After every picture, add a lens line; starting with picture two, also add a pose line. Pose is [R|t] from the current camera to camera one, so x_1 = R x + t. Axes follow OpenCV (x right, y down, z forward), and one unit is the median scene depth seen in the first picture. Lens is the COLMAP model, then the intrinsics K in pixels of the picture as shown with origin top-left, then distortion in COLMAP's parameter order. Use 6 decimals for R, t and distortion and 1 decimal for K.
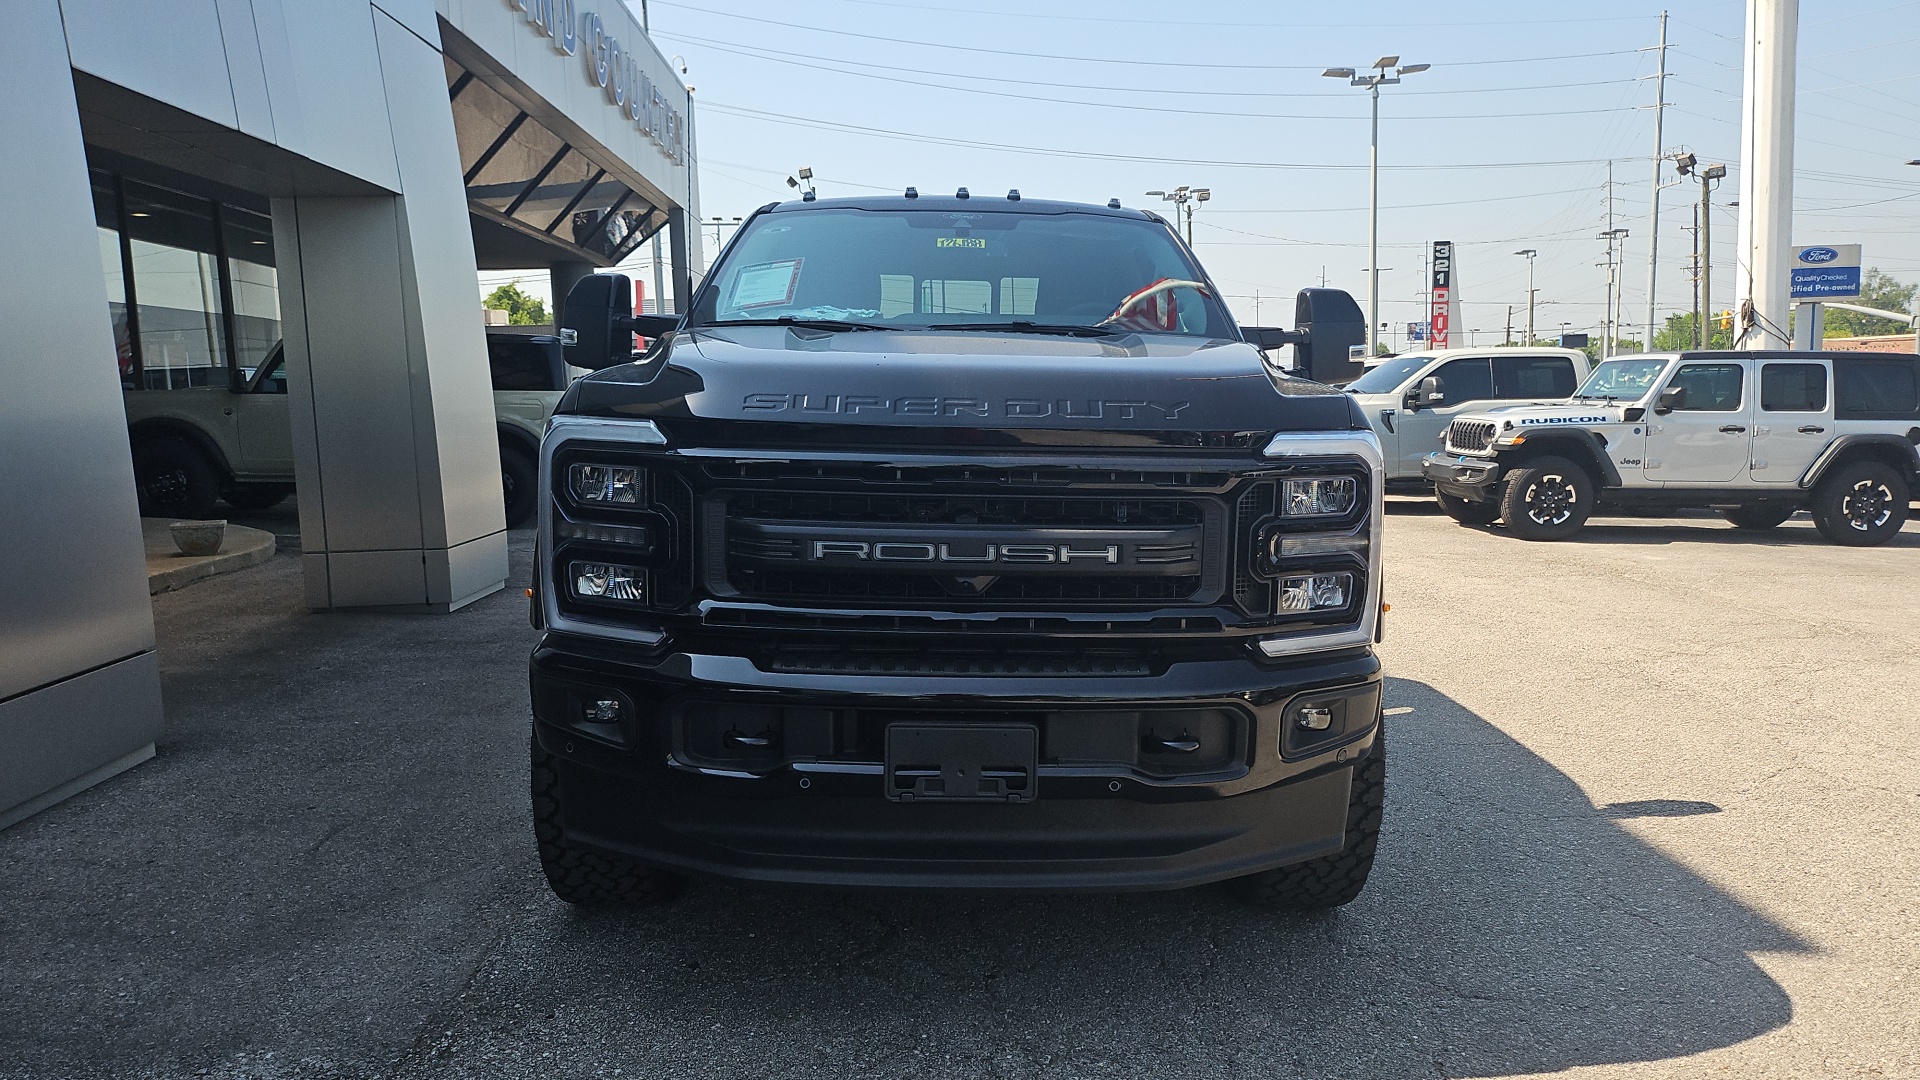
lens RADIAL K [[1348.3, 0, 955.5], [0, 1348.3, 576.5], [0, 0, 1]] dist [0.018576, 0.002997]
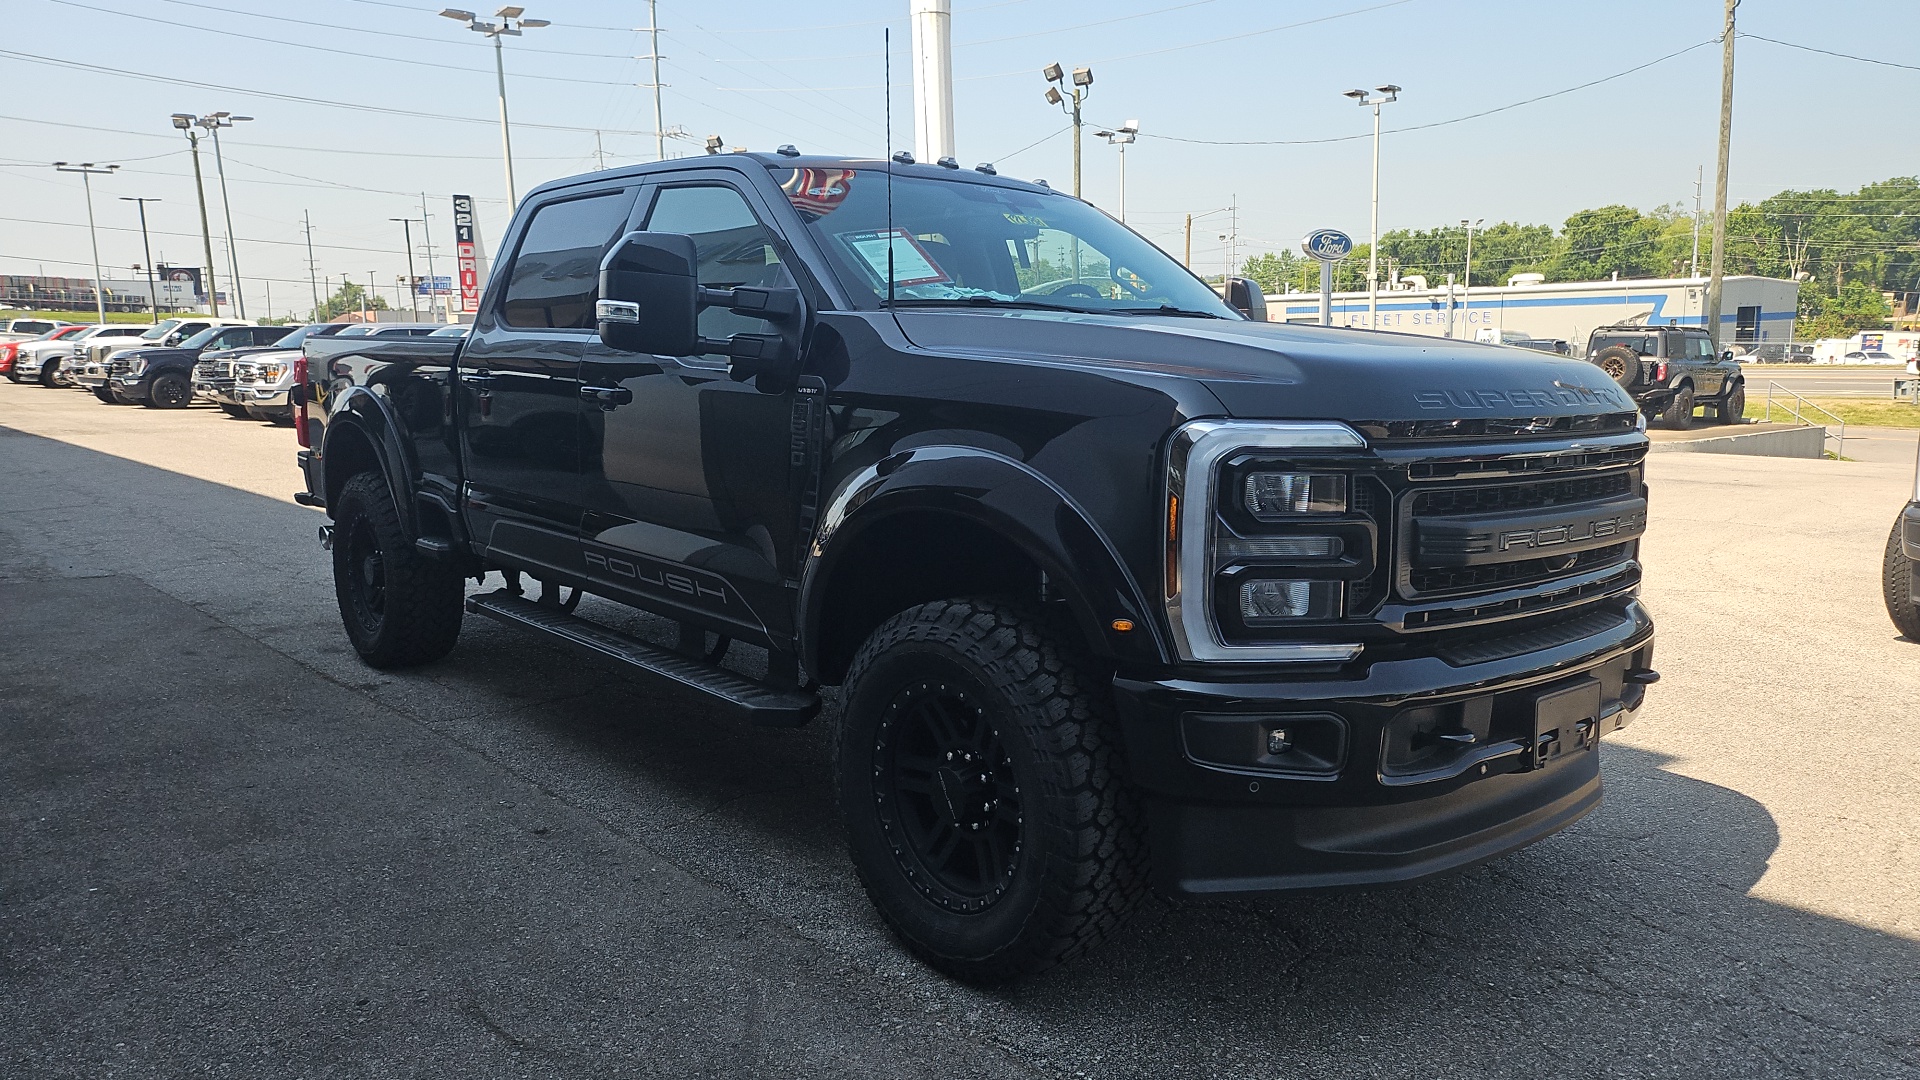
lens RADIAL K [[1350.0, 0, 958.1], [0, 1350.0, 571.9], [0, 0, 1]] dist [0.032548, -0.000088]
pose [[0.768059, -0.106310, 0.631494, -0.648296], [0.088729, 0.994279, 0.059466, -0.057158], [-0.634203, 0.010358, 0.773097, 0.277438]]
